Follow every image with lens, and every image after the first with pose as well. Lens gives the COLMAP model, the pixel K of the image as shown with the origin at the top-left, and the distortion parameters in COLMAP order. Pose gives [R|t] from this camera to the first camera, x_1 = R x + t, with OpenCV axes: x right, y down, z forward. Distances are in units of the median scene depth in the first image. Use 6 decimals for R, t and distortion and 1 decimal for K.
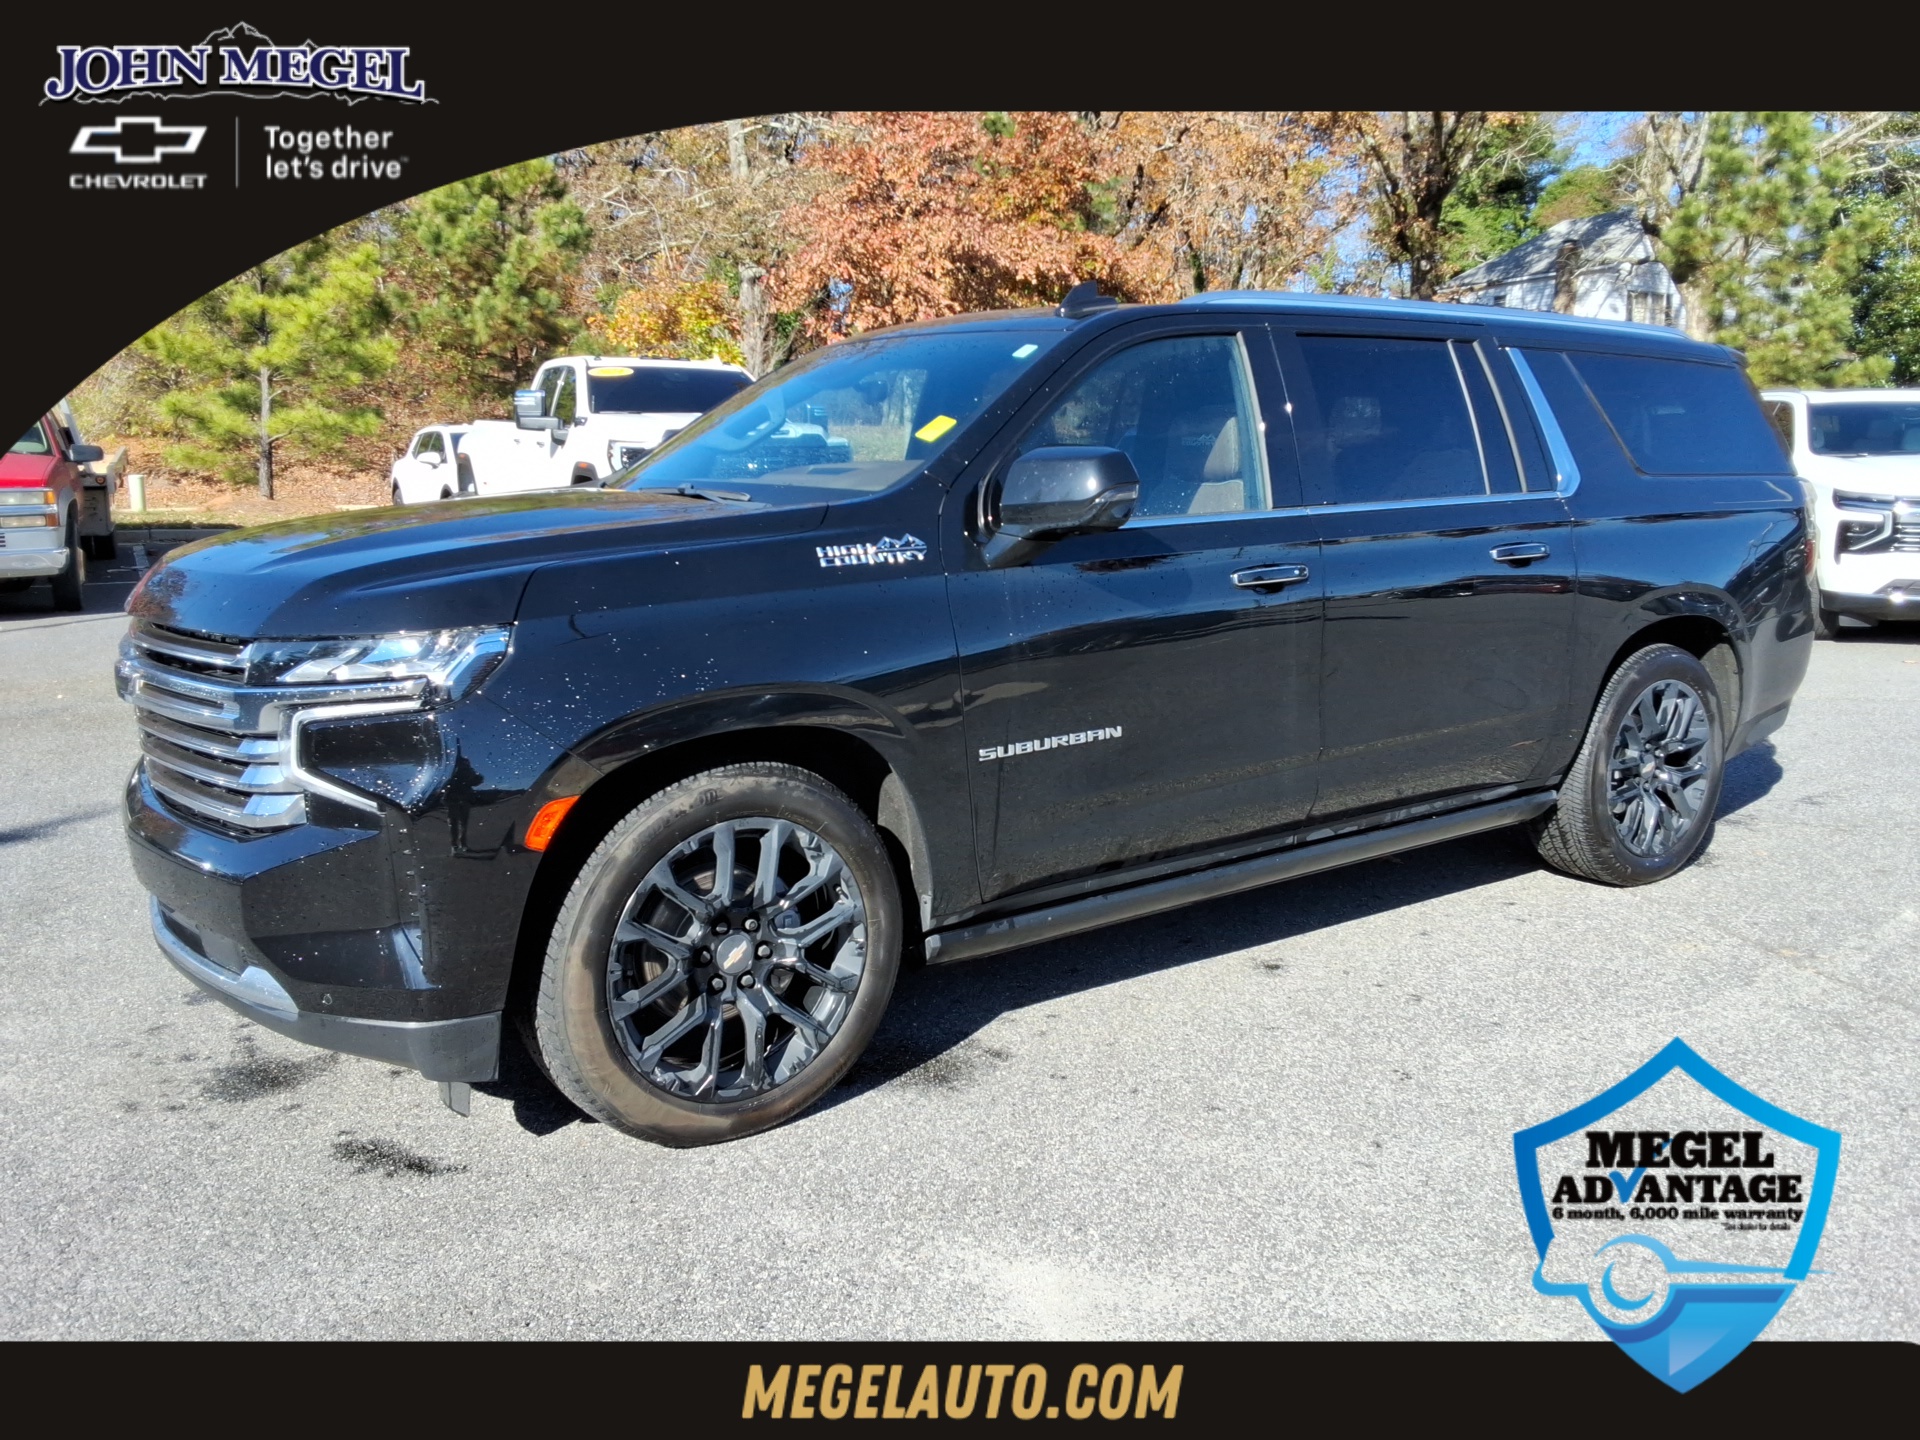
lens RADIAL K [[1540.3, 0, 946.9], [0, 1540.3, 674.8], [0, 0, 1]] dist [0.086576, -0.131878]
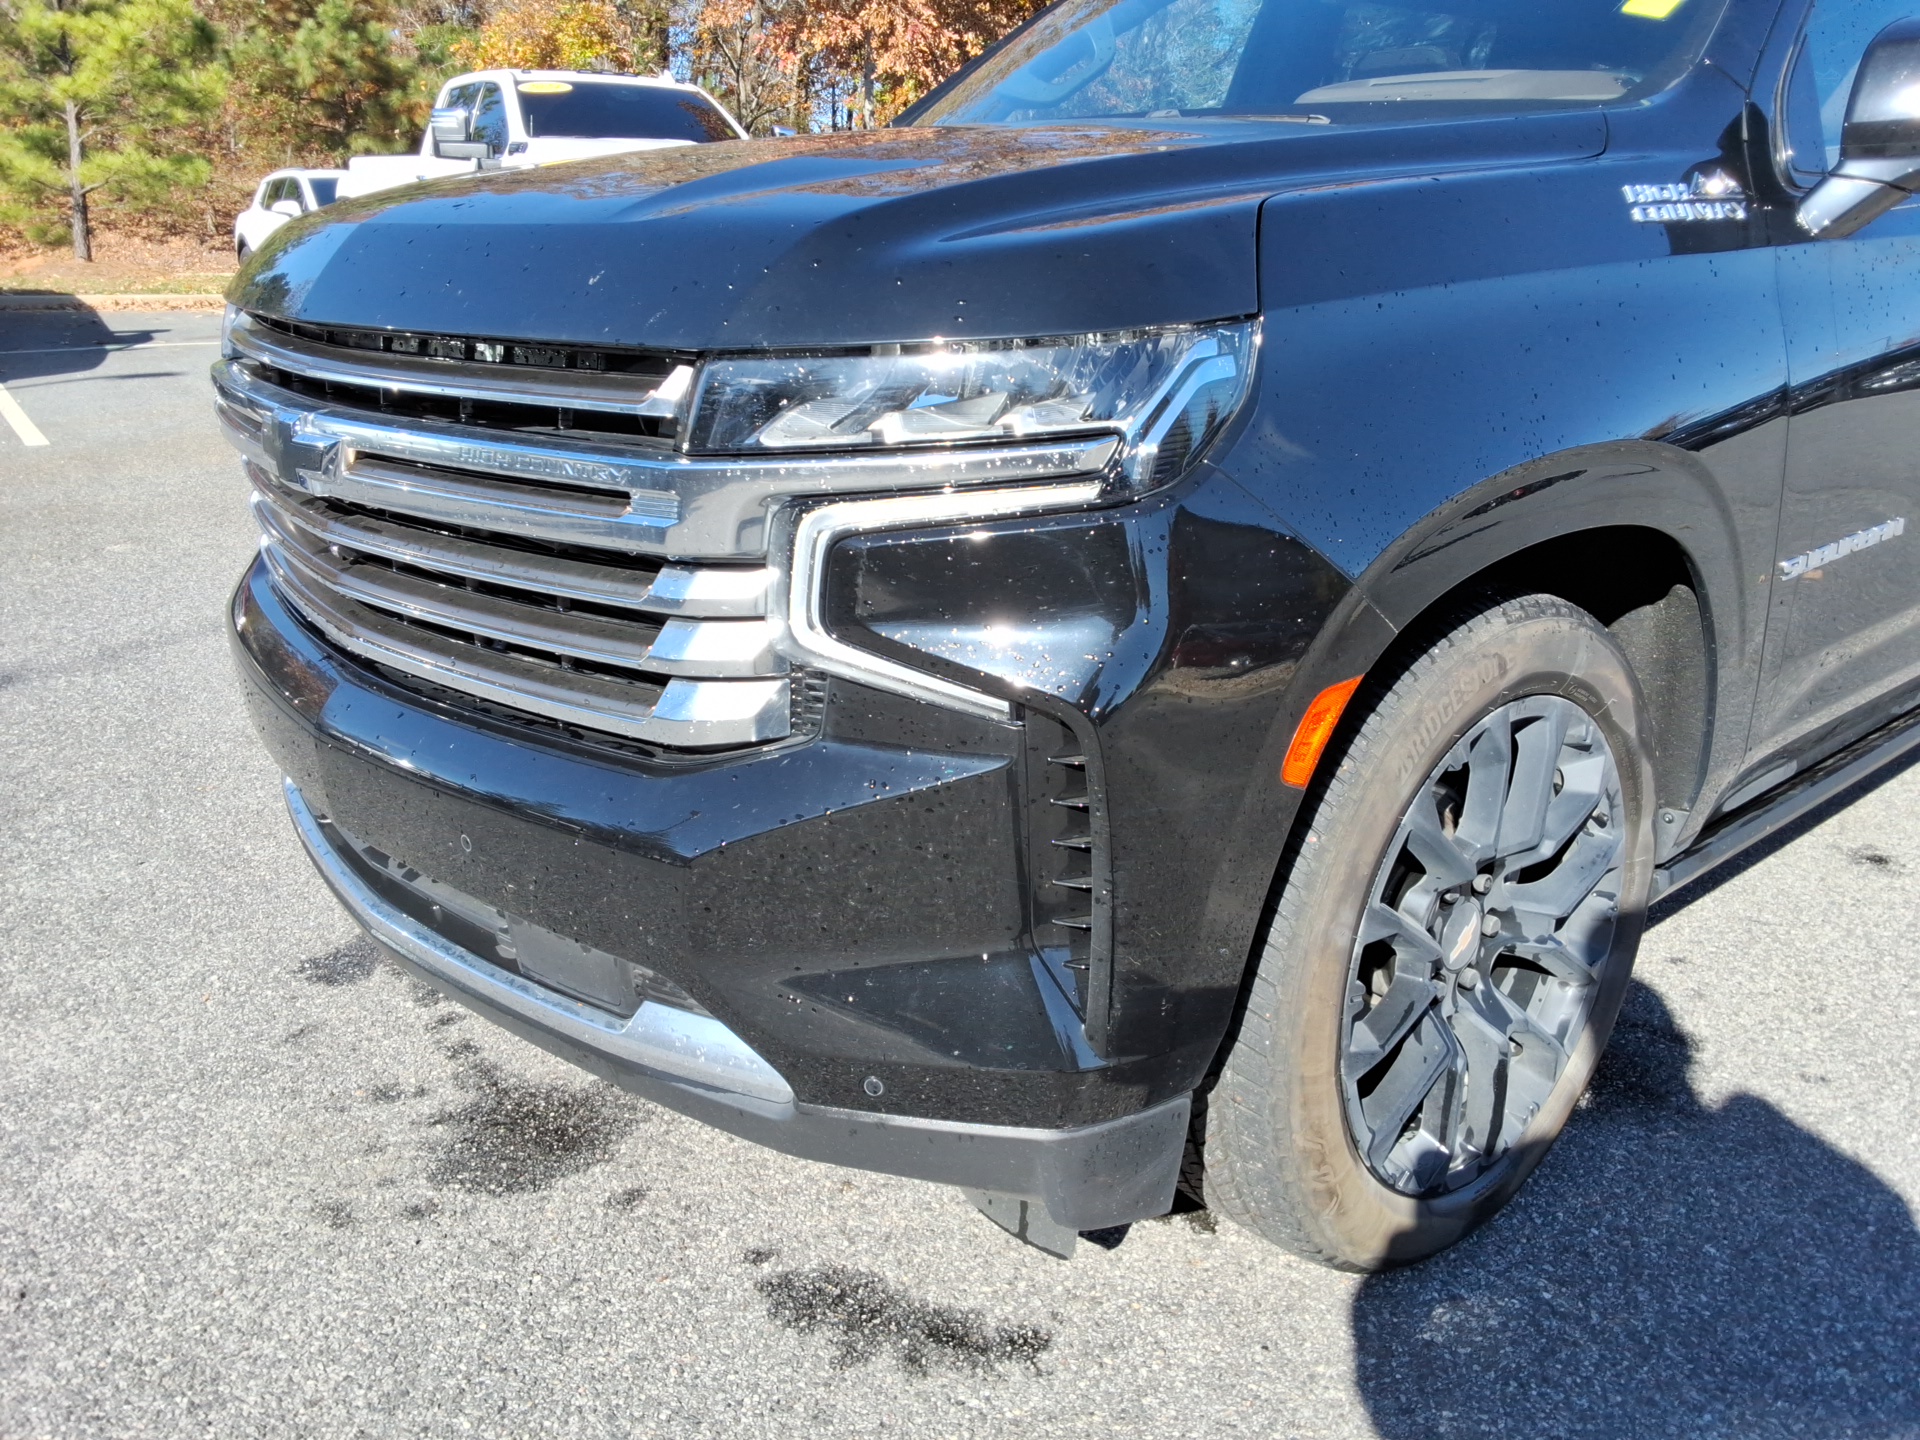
lens RADIAL K [[1540.3, 0, 929.8], [0, 1540.3, 671.6], [0, 0, 1]] dist [0.086576, -0.131878]
pose [[0.995221, -0.023439, 0.094789, -0.056554], [0.010578, 0.990929, 0.133967, 0.001352], [-0.097070, -0.132324, 0.986442, 0.070585]]
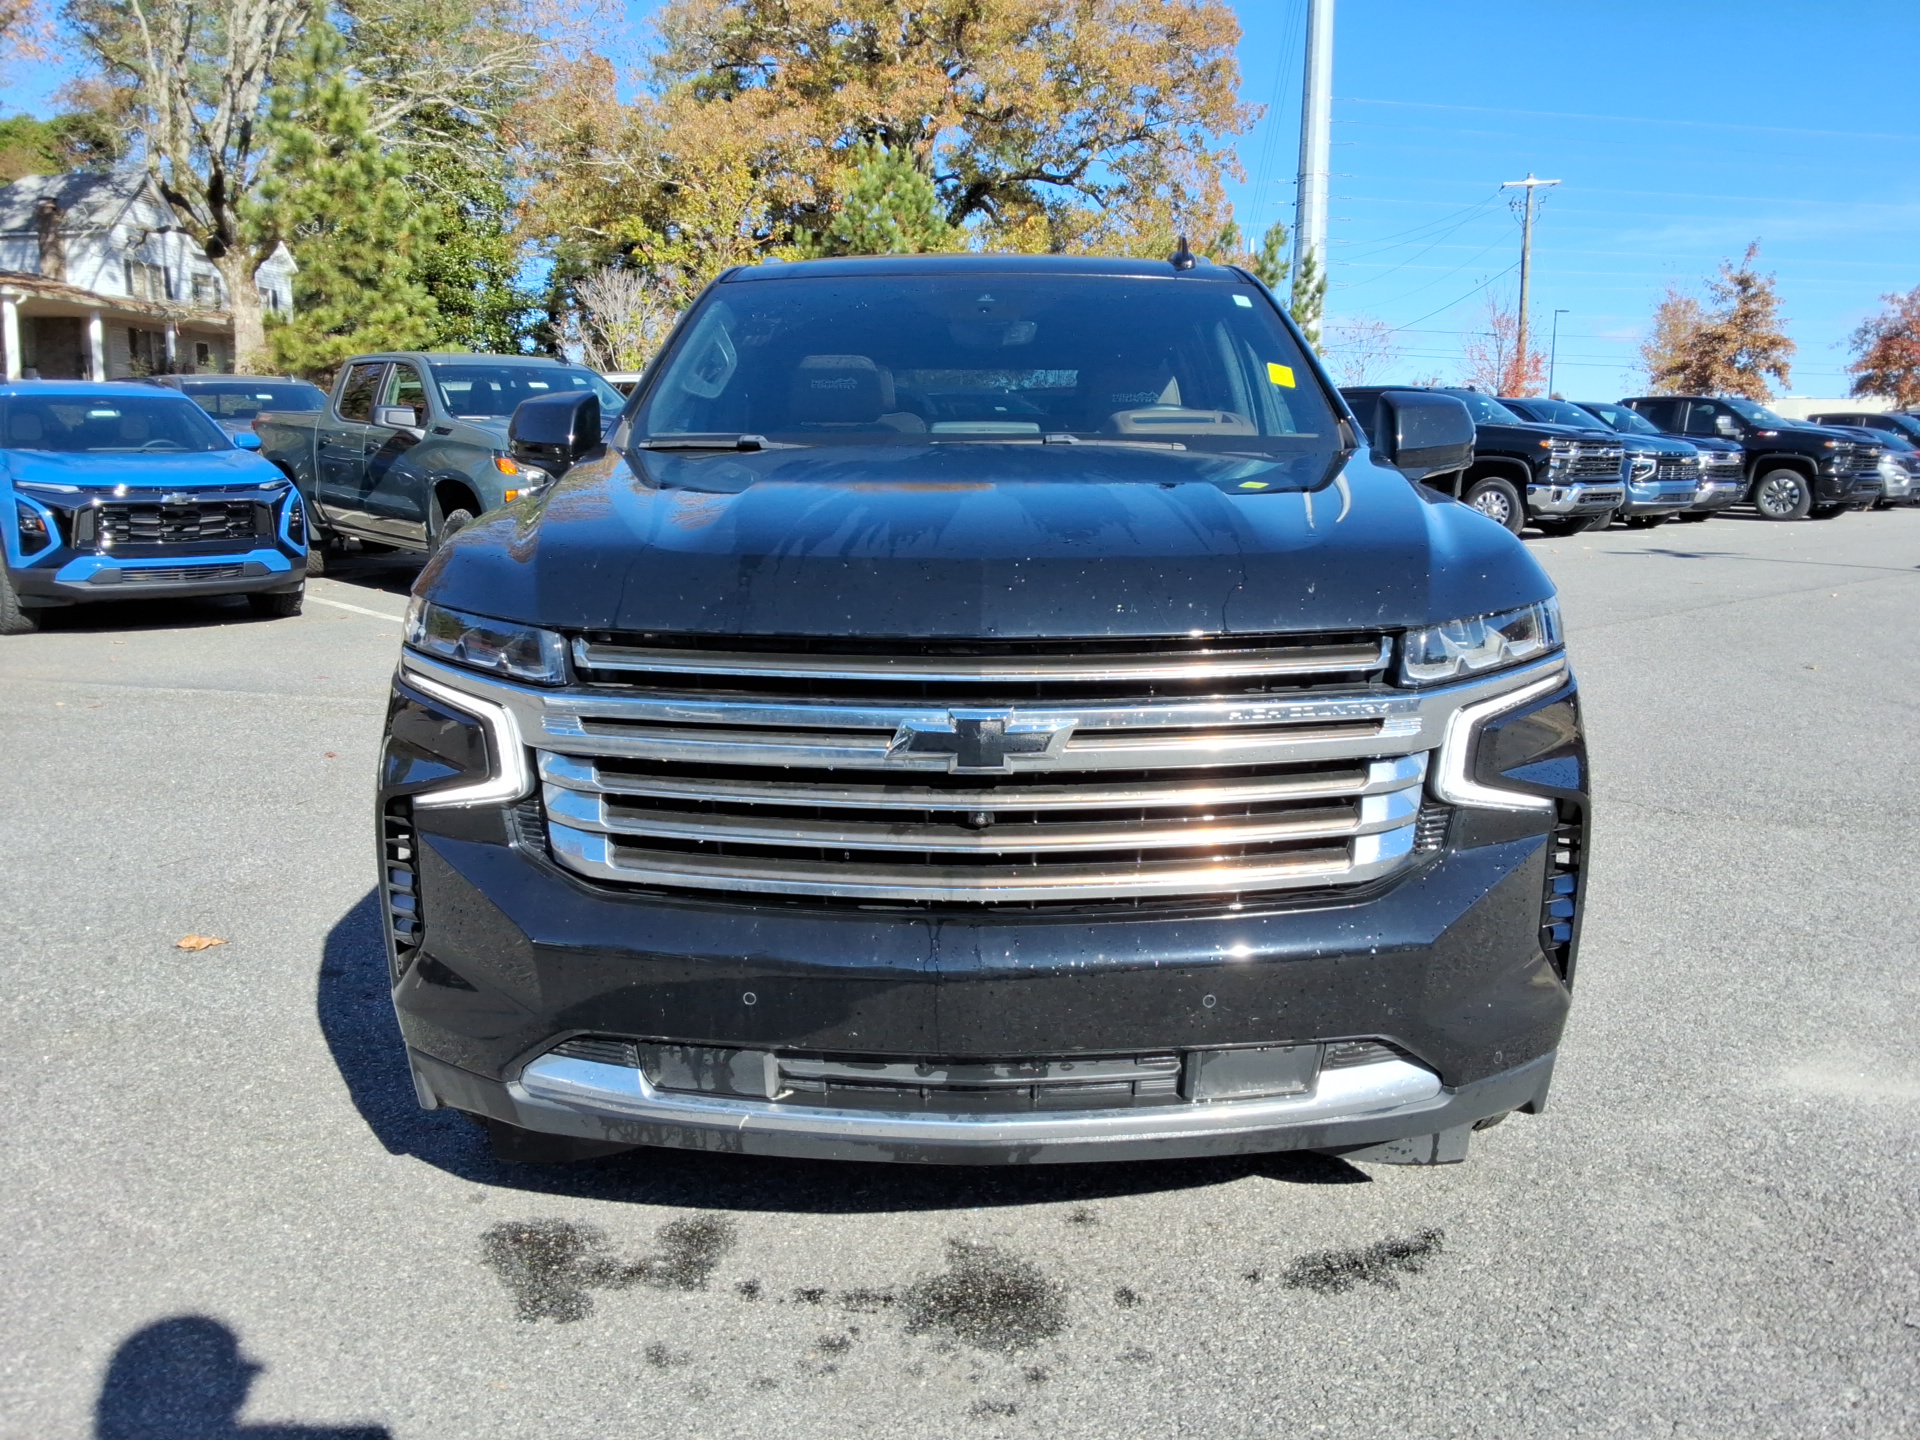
lens RADIAL K [[1540.3, 0, 959.1], [0, 1540.3, 707.9], [0, 0, 1]] dist [0.086576, -0.131878]
pose [[0.592436, -0.139400, 0.793466, -0.157547], [0.112990, 0.989558, 0.089487, -0.010489], [-0.797655, 0.036638, 0.602000, 0.097262]]
